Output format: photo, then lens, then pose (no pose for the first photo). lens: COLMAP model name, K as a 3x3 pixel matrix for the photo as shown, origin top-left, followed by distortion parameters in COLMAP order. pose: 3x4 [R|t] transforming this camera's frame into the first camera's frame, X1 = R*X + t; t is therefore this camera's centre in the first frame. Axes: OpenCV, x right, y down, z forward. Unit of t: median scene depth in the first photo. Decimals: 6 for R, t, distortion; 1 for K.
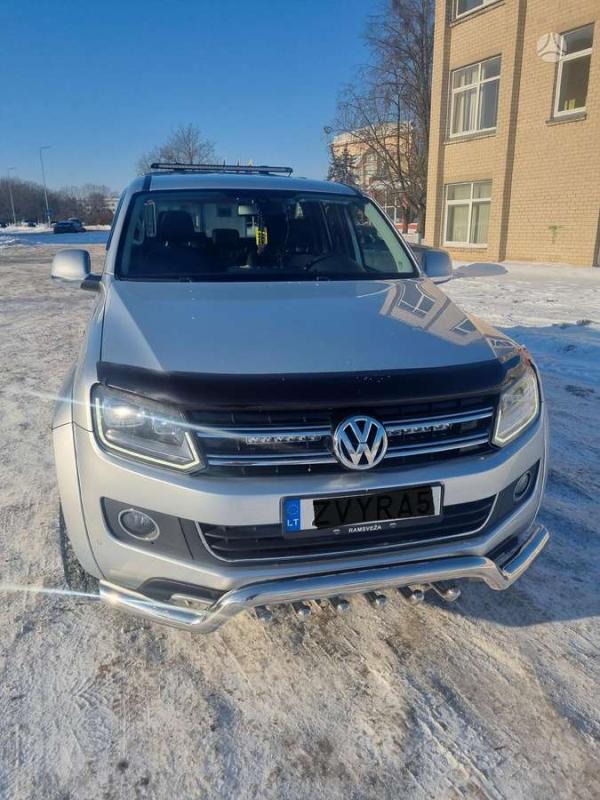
lens RADIAL K [[610.4, 0, 316.9], [0, 610.4, 399.4], [0, 0, 1]] dist [0.069239, -0.065594]
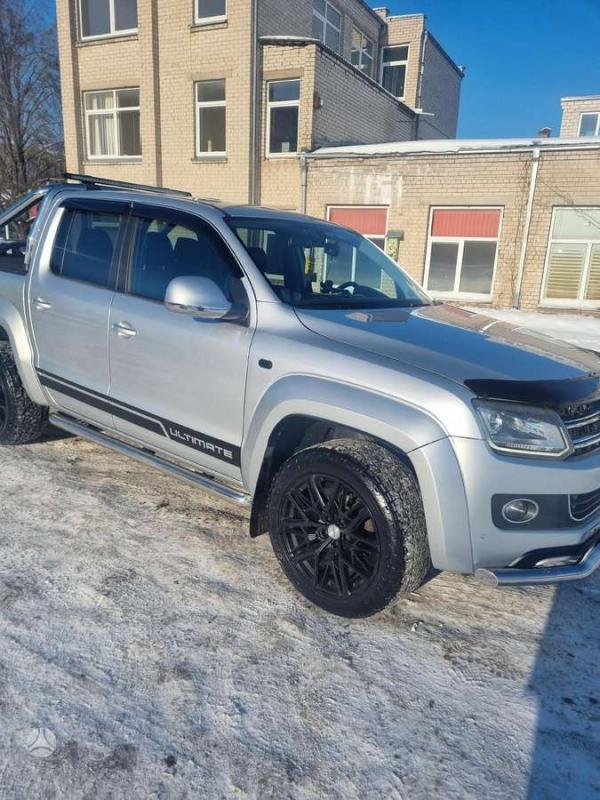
lens RADIAL K [[610.4, 0, 316.9], [0, 610.4, 399.4], [0, 0, 1]] dist [0.069239, -0.065594]
pose [[0.787267, -0.099032, 0.608608, -0.152084], [0.120160, 0.992736, 0.006103, -0.007608], [-0.604791, 0.068326, 0.793448, 0.031177]]
